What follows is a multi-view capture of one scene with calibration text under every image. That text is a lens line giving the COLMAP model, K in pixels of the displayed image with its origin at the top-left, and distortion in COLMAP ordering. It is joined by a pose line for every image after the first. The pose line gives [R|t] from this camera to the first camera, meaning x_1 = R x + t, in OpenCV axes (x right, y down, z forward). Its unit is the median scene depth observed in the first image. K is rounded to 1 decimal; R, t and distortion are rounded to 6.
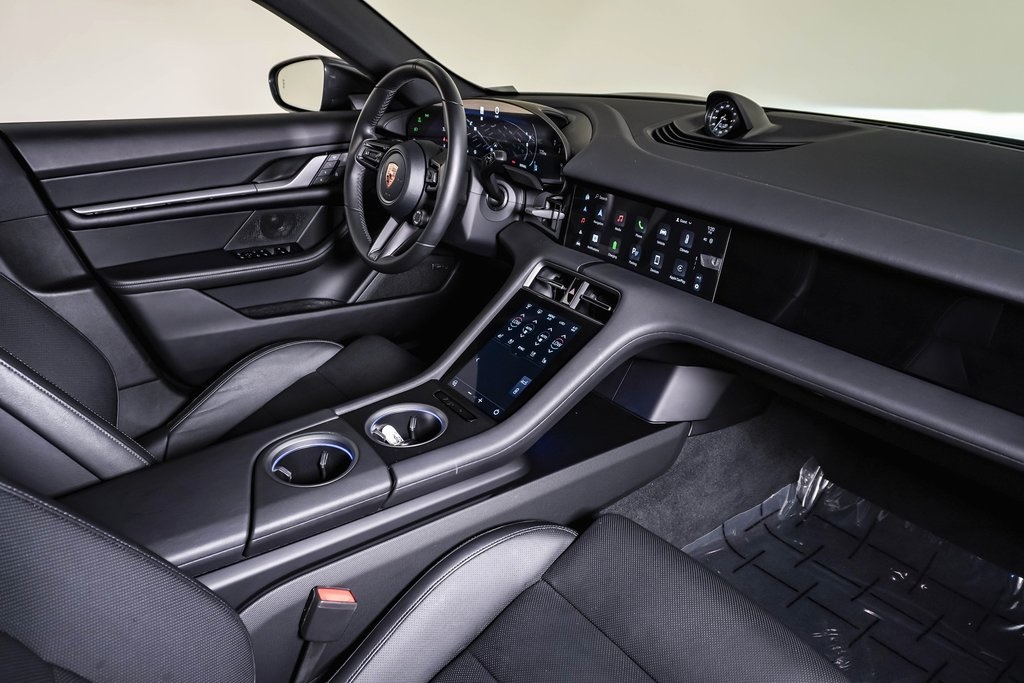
lens RADIAL K [[733.3, 0, 509.3], [0, 733.3, 345.3], [0, 0, 1]] dist [-0.068208, 0.031667]
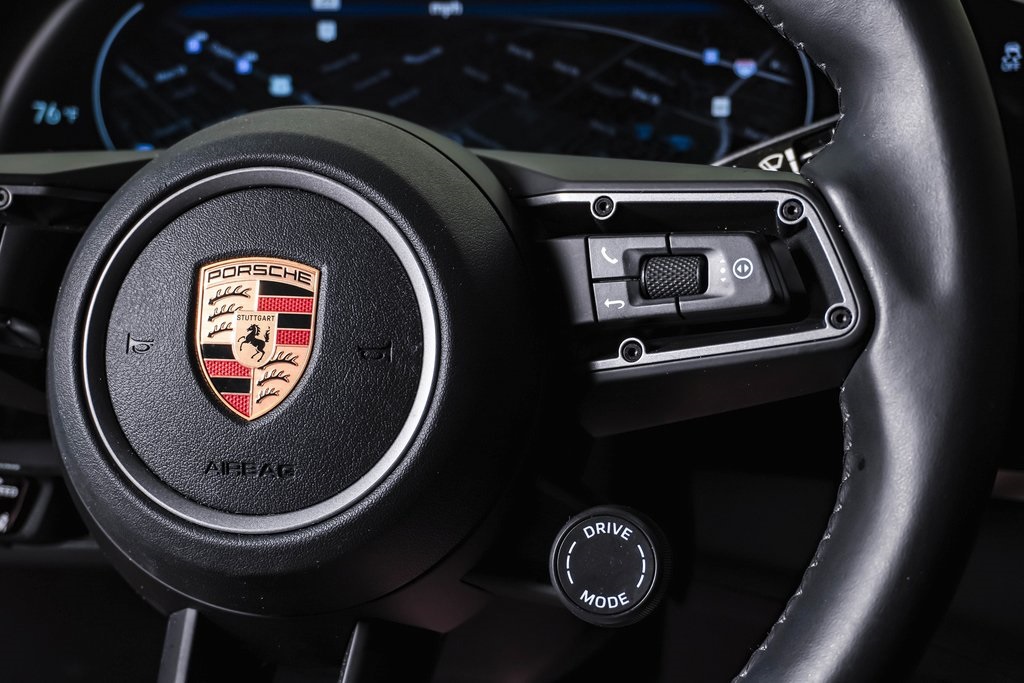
lens RADIAL K [[1476.7, 0, 518.0], [0, 1476.7, 336.2], [0, 0, 1]] dist [0.026805, 0.000000]
pose [[0.719560, -0.137967, 0.680587, -0.381619], [0.293665, 0.948574, -0.118188, -0.214821], [-0.629281, 0.284908, 0.723072, 0.897988]]
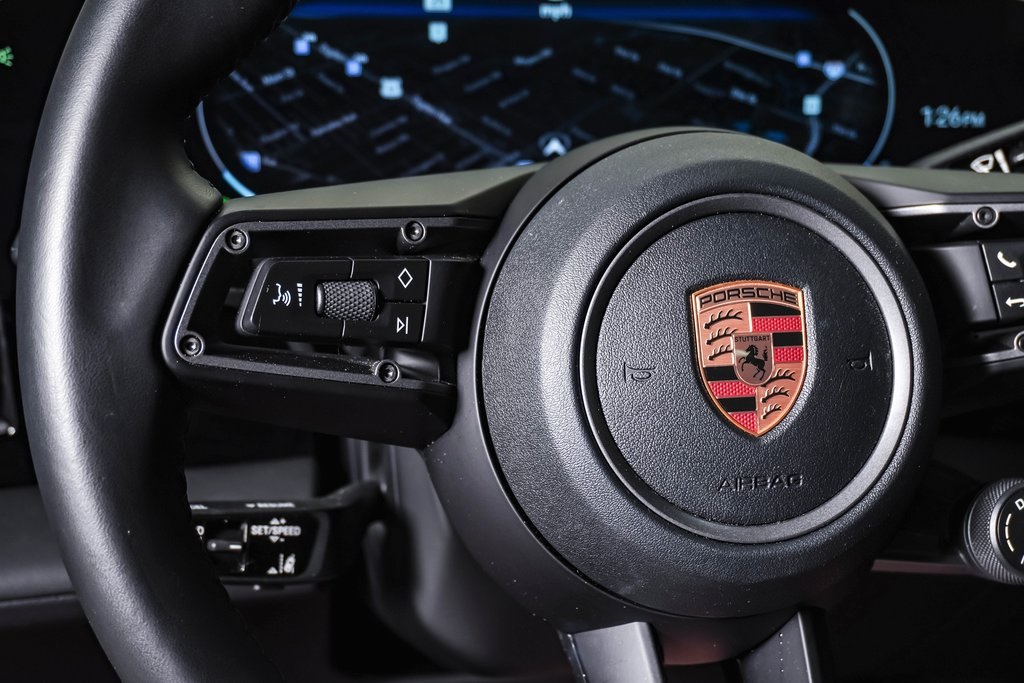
lens RADIAL K [[1476.7, 0, 508.7], [0, 1476.7, 334.4], [0, 0, 1]] dist [0.026805, 0.000000]
pose [[0.403688, -0.205666, 0.891481, -0.538786], [0.372819, 0.926813, 0.044994, -0.317898], [-0.835489, 0.314197, 0.450819, 1.071899]]
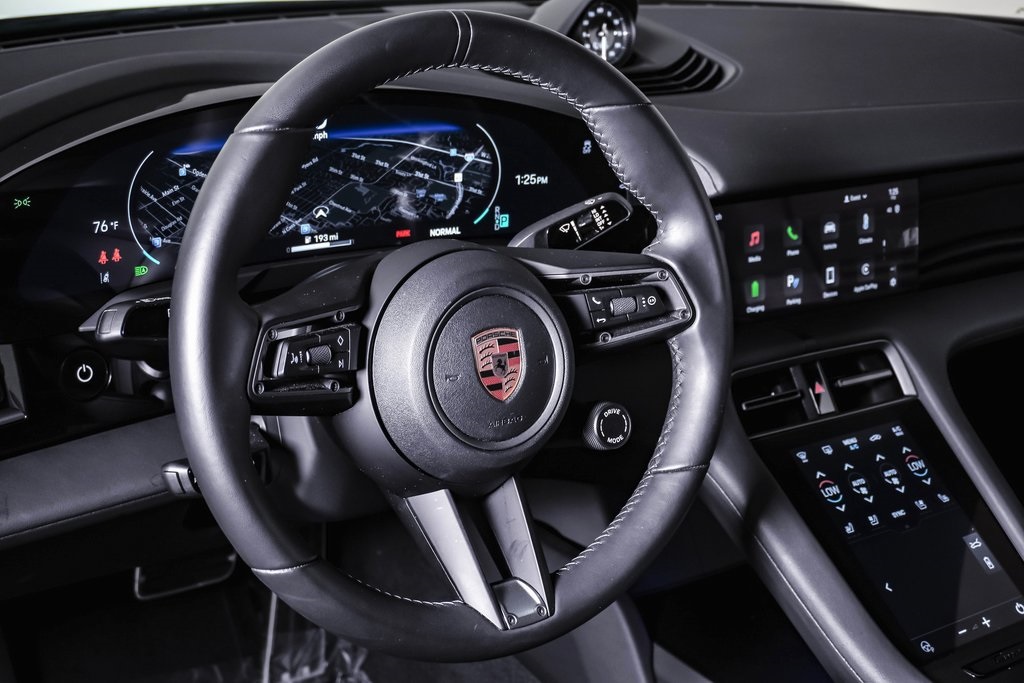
lens RADIAL K [[1462.6, 0, 503.1], [0, 1462.6, 312.0], [0, 0, 1]] dist [-0.032999, 0.000000]
pose [[0.027956, -0.328148, 0.944212, -0.915975], [0.366685, 0.882100, 0.295705, -0.527962], [-0.929925, 0.337962, 0.144987, 1.063946]]
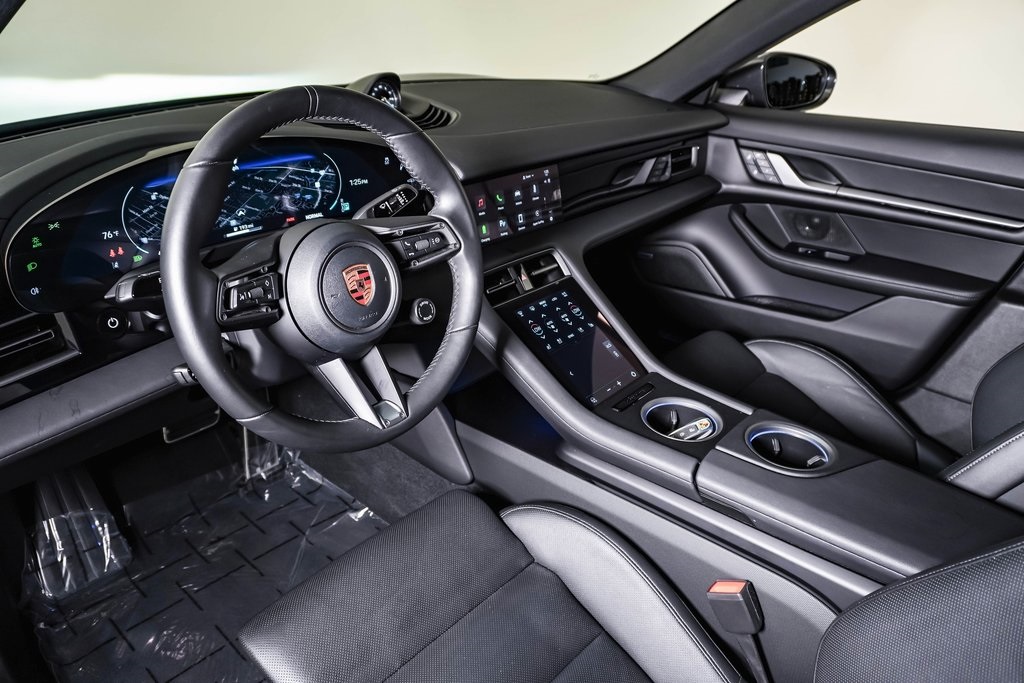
lens RADIAL K [[733.3, 0, 519.9], [0, 733.3, 337.6], [0, 0, 1]] dist [-0.068208, 0.031667]
pose [[-0.240553, -0.421627, 0.874280, -0.855905], [0.382887, 0.786468, 0.484628, -0.513465], [-0.891926, 0.451329, -0.027751, 1.094187]]
